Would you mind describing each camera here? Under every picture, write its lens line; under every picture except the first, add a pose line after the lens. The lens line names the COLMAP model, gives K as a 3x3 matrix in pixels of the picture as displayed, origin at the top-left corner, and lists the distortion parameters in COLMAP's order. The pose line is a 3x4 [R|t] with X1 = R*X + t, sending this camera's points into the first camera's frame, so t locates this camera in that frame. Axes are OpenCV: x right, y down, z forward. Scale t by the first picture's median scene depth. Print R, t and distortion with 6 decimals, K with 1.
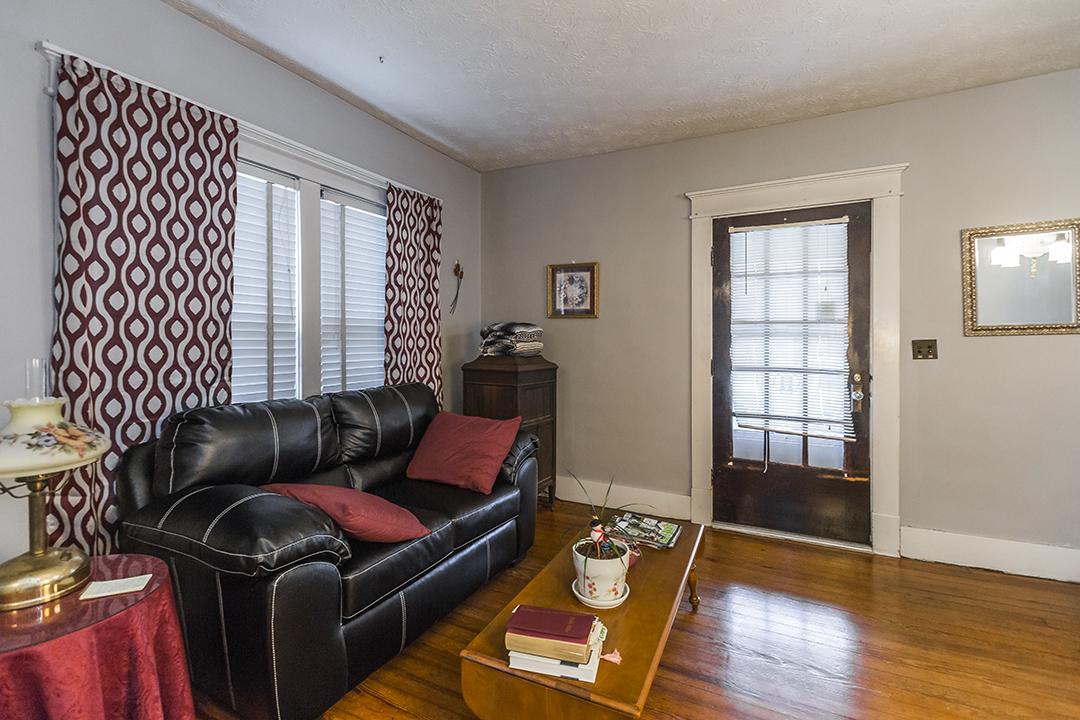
lens RADIAL K [[493.9, 0, 538.3], [0, 493.9, 342.5], [0, 0, 1]] dist [0.003206, -0.000036]
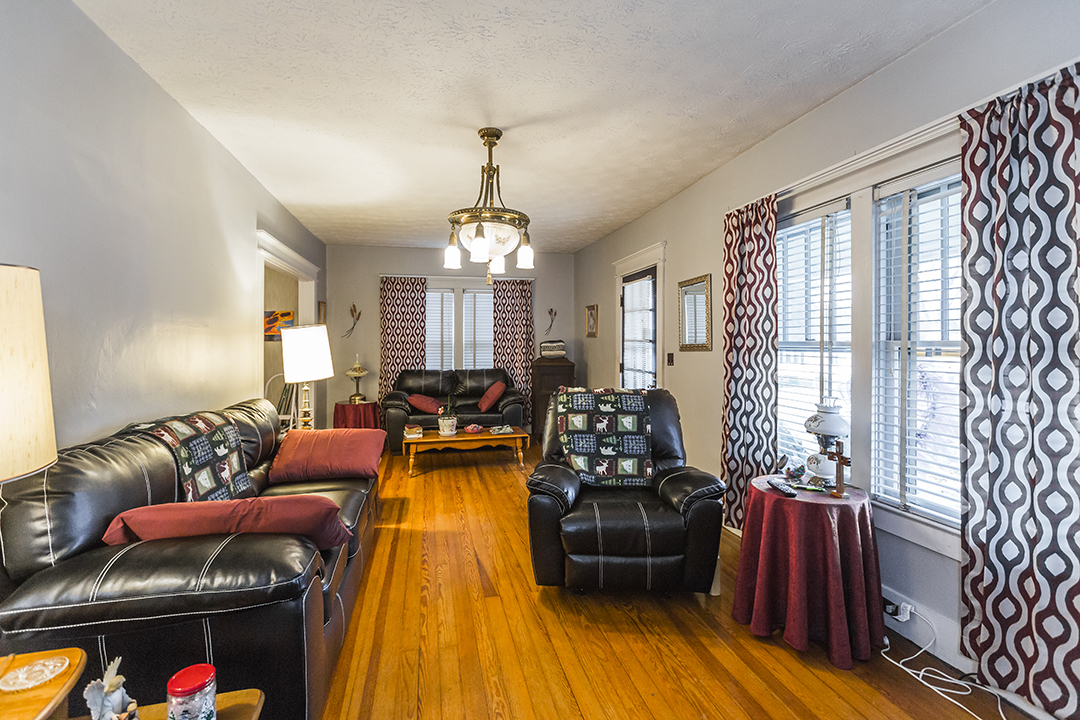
lens RADIAL K [[493.9, 0, 542.1], [0, 493.9, 351.9], [0, 0, 1]] dist [0.003206, -0.000036]
pose [[0.635591, 0.015054, -0.771879, 1.996153], [-0.003111, 0.999852, 0.016938, -0.039386], [0.772020, -0.008365, 0.635544, -0.351758]]
